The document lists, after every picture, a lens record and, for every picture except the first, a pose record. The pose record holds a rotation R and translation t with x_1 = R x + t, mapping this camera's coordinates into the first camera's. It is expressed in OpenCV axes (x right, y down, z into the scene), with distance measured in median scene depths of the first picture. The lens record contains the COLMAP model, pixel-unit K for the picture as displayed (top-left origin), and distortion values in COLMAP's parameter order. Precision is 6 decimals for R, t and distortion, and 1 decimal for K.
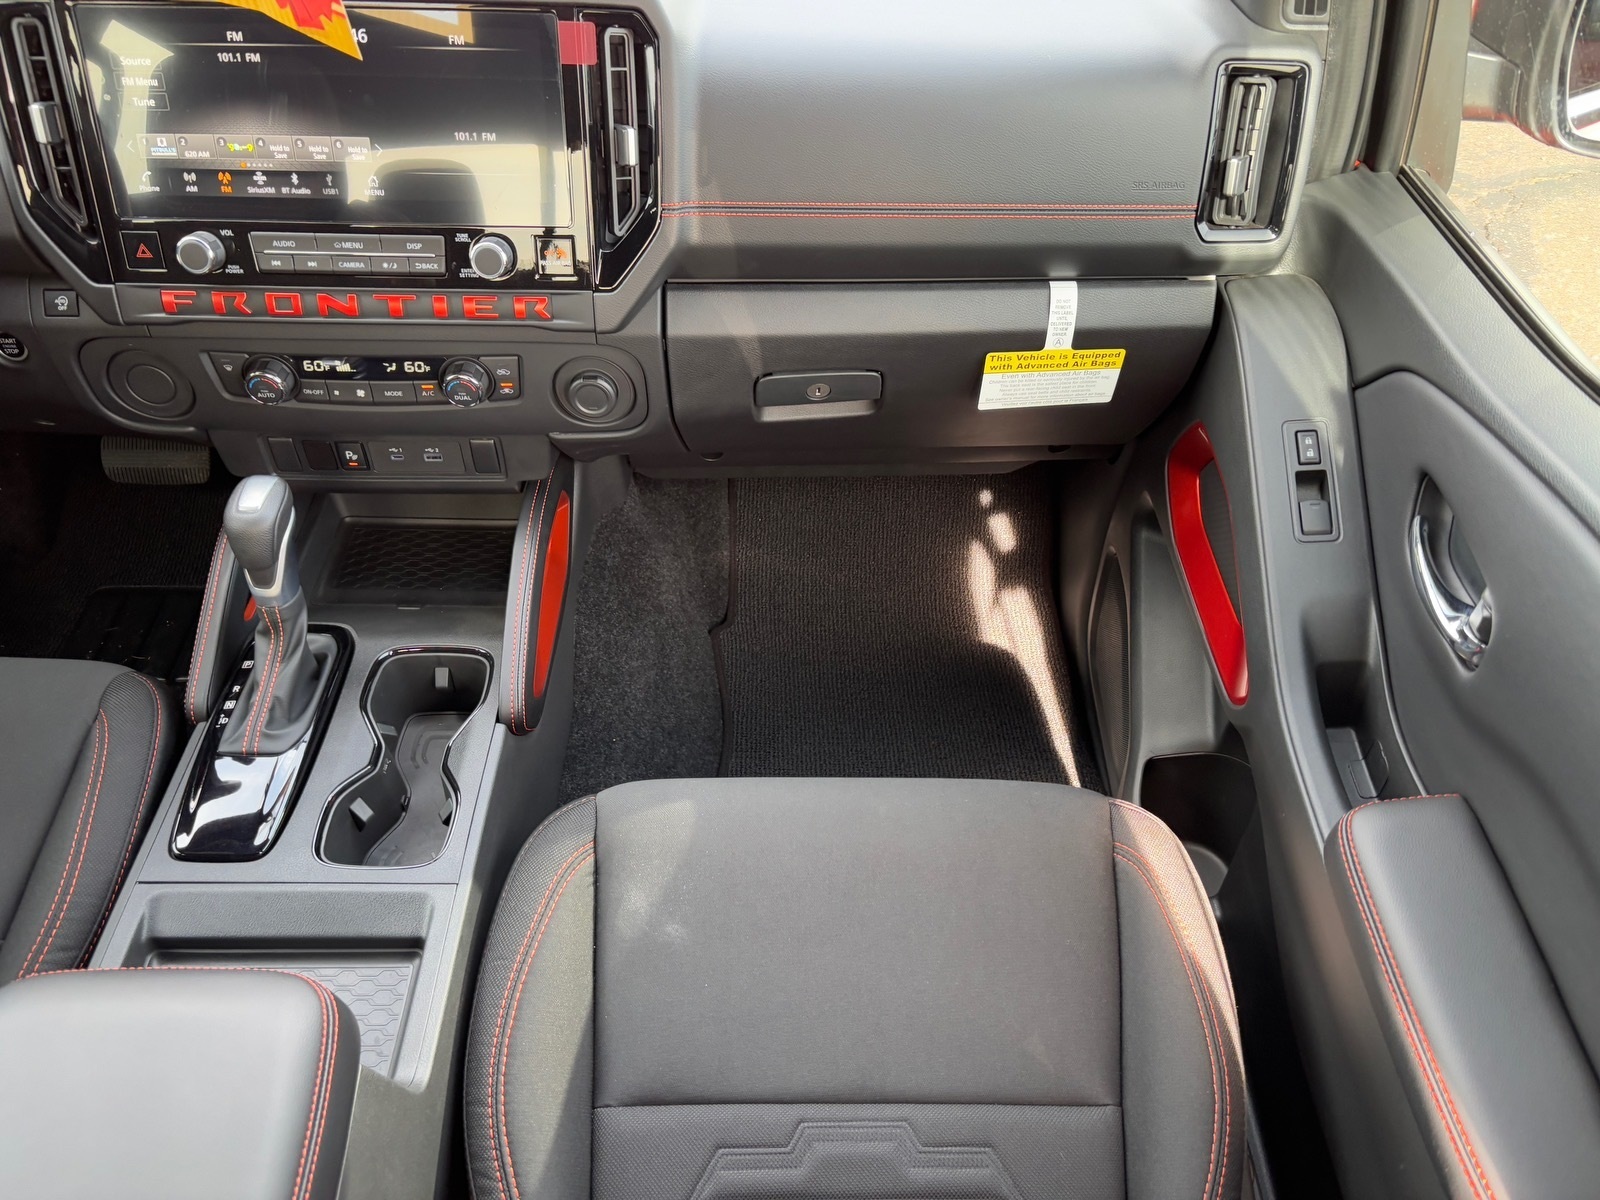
lens RADIAL K [[1223.9, 0, 814.1], [0, 1223.9, 611.7], [0, 0, 1]] dist [0.035434, -0.047515]
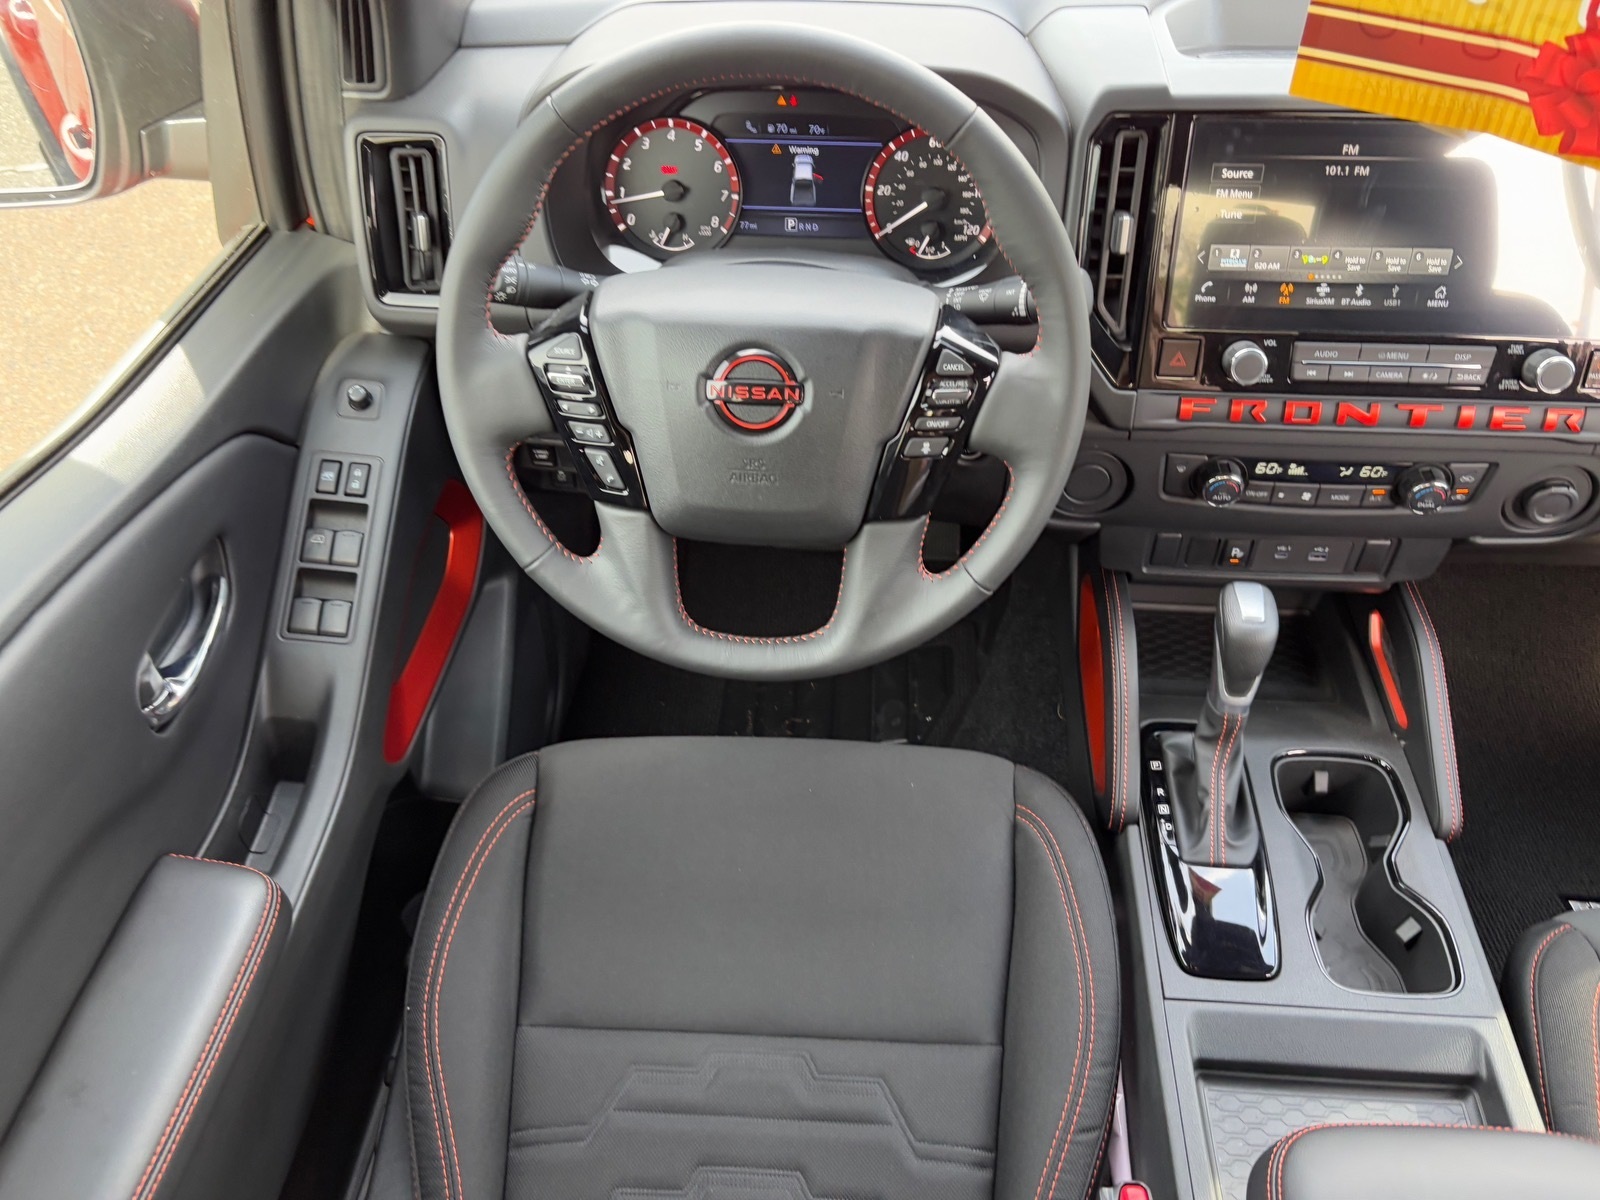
lens RADIAL K [[1223.9, 0, 809.2], [0, 1223.9, 609.7], [0, 0, 1]] dist [0.035434, -0.047515]
pose [[0.996744, 0.030661, -0.074581, -0.710671], [-0.031342, 0.999477, -0.007973, -0.069466], [0.074297, 0.010285, 0.997183, -0.006095]]
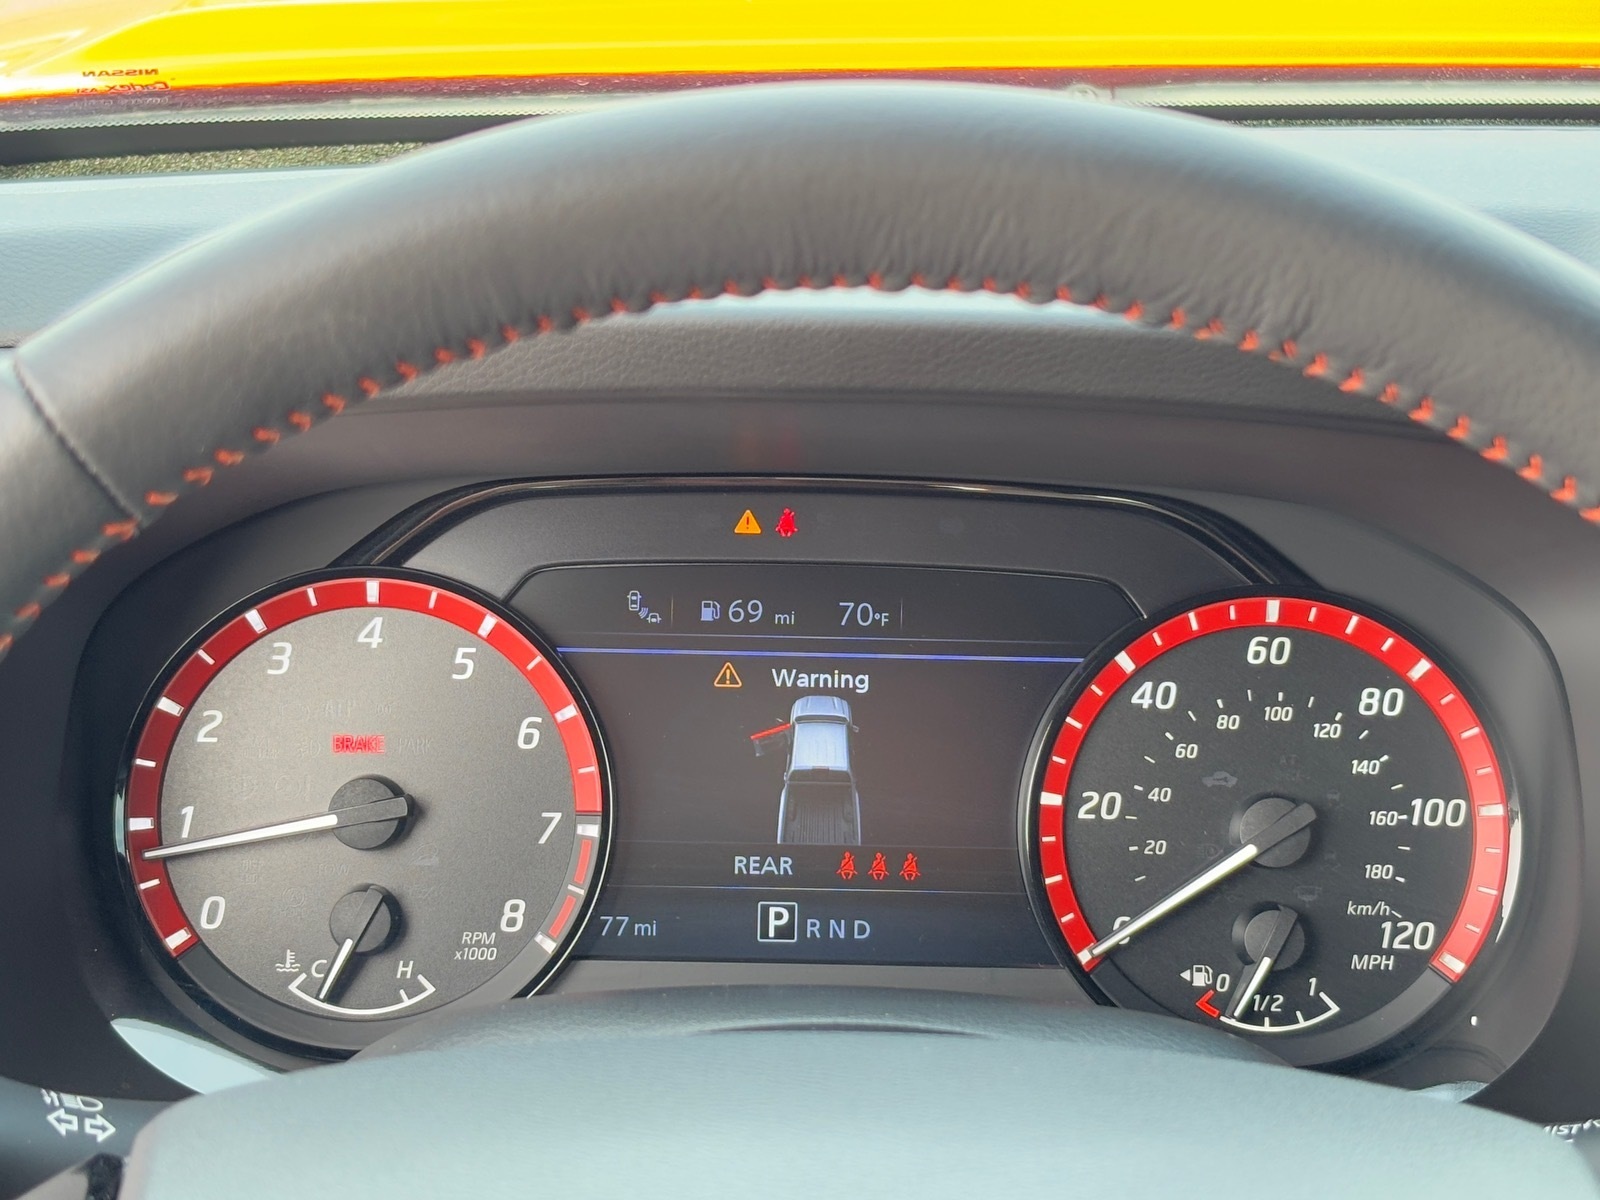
lens RADIAL K [[3102.1, 0, 783.7], [0, 3102.1, 548.9], [0, 0, 1]] dist [0.242309, 0.000000]
pose [[0.999954, -0.002804, 0.009197, -0.819921], [0.006458, 0.904479, -0.426469, -0.162882], [-0.007123, 0.426509, 0.904455, 0.305468]]
